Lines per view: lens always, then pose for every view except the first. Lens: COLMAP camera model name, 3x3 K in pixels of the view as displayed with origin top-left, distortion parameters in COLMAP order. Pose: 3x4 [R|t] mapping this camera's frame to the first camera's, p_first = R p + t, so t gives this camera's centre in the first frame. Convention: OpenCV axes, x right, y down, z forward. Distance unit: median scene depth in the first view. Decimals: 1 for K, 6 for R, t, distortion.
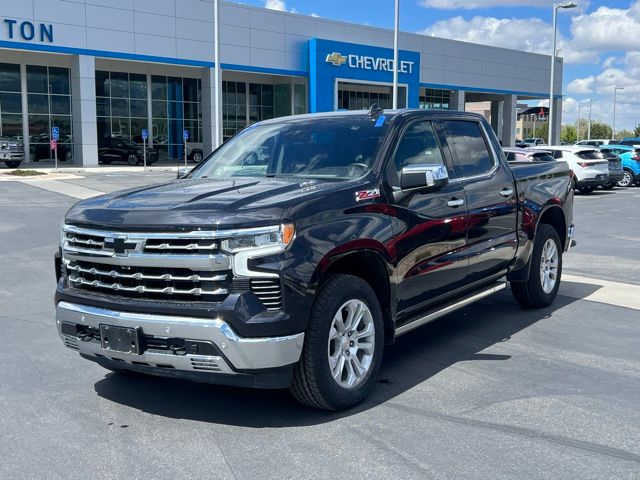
lens RADIAL K [[791.6, 0, 320.0], [0, 791.6, 240.0], [0, 0, 1]] dist [0.176070, -0.464343]
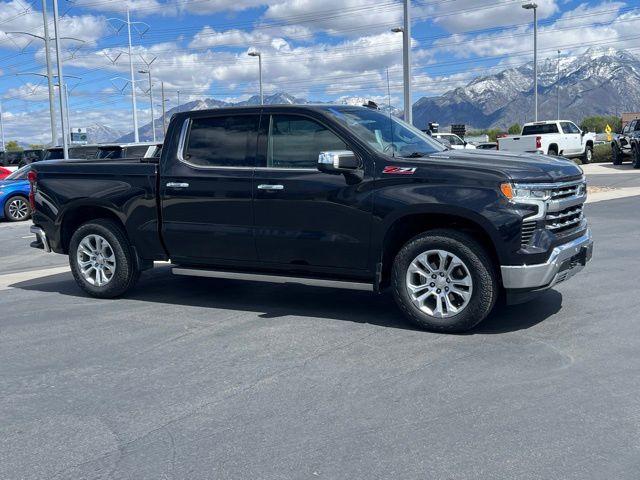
lens RADIAL K [[698.1, 0, 320.0], [0, 698.1, 240.0], [0, 0, 1]] dist [0.131754, -0.302067]
pose [[-0.067838, -0.115649, 0.990971, -1.400417], [0.148180, 0.981075, 0.124638, -0.123048], [-0.986631, 0.155298, -0.049417, 1.460723]]
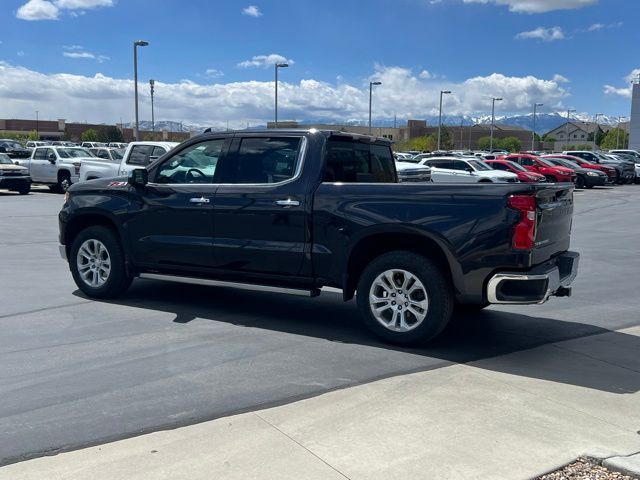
lens RADIAL K [[647.7, 0, 320.0], [0, 647.7, 240.0], [0, 0, 1]] dist [0.094042, -0.182843]
pose [[0.070128, 0.124538, -0.989733, 1.570323], [-0.126955, 0.985222, 0.114975, -0.163108], [0.989426, 0.117589, 0.084903, 1.386986]]
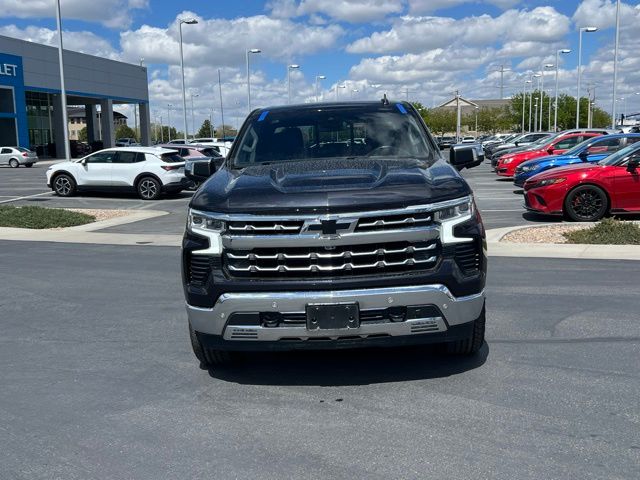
lens RADIAL K [[698.1, 0, 320.0], [0, 698.1, 240.0], [0, 0, 1]] dist [0.131754, -0.302067]
pose [[0.852833, -0.093821, 0.513685, -0.682955], [0.085375, 0.995542, 0.040088, -0.012324], [-0.515157, 0.009668, 0.857042, 0.222391]]
